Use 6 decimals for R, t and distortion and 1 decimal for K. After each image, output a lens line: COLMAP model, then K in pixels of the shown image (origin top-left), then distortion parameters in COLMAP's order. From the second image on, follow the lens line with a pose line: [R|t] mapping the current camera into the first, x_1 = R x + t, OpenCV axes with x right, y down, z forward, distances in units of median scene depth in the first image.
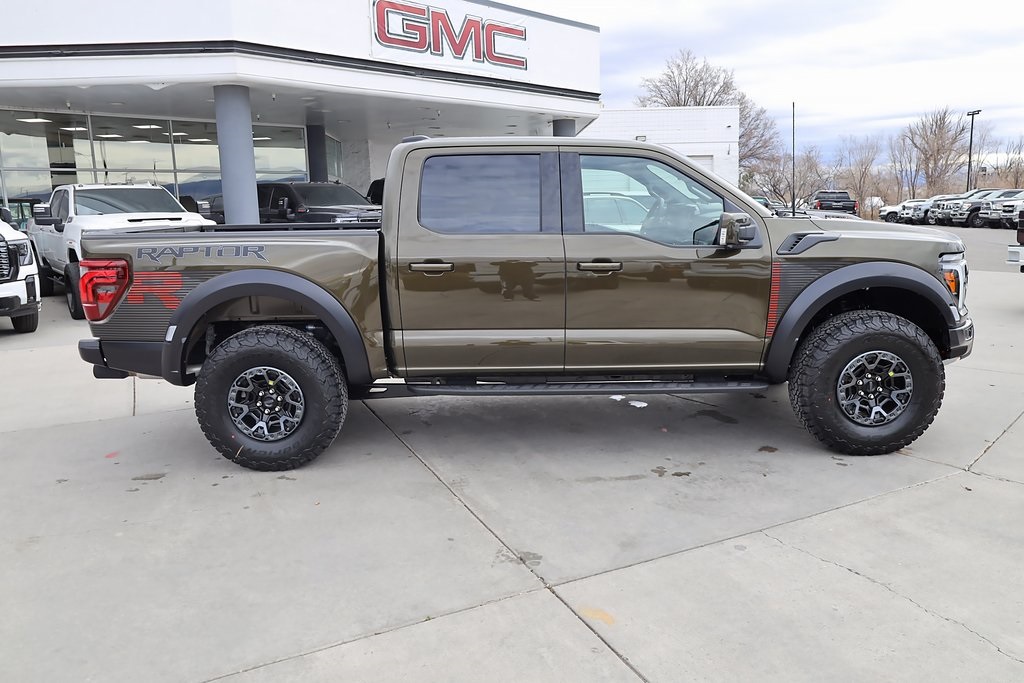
lens RADIAL K [[755.7, 0, 532.1], [0, 755.7, 340.9], [0, 0, 1]] dist [-0.007787, -0.010018]
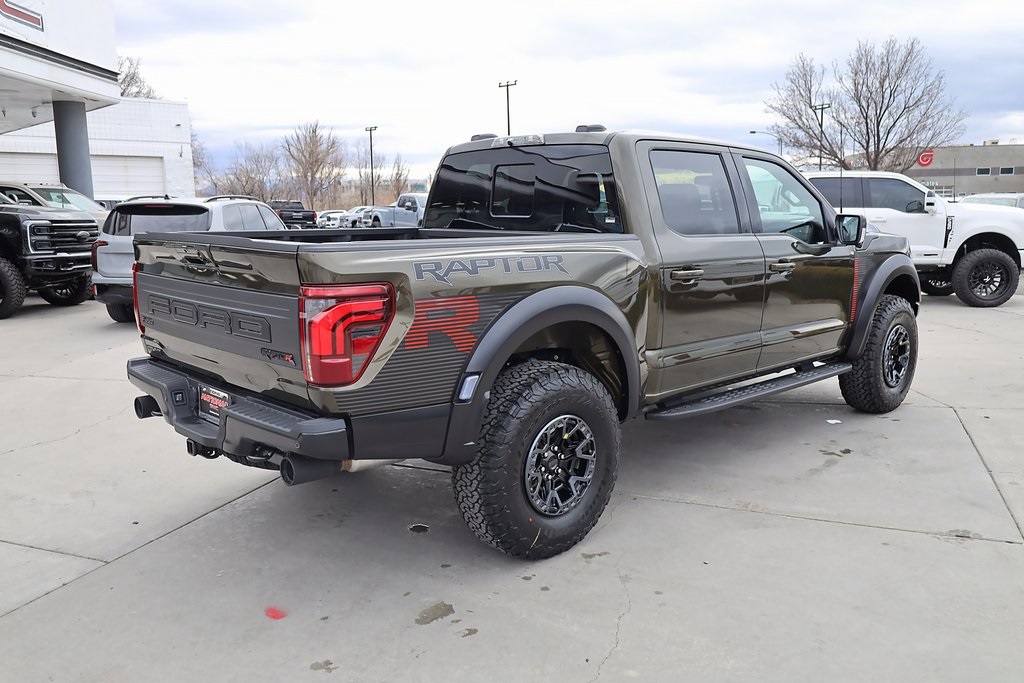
lens RADIAL K [[822.9, 0, 524.7], [0, 822.9, 343.7], [0, 0, 1]] dist [-0.017586, 0.004911]
pose [[0.729246, -0.098453, 0.677131, -0.914599], [0.114817, 0.993170, 0.020751, -0.057071], [-0.674549, 0.062613, 0.735570, 0.413065]]
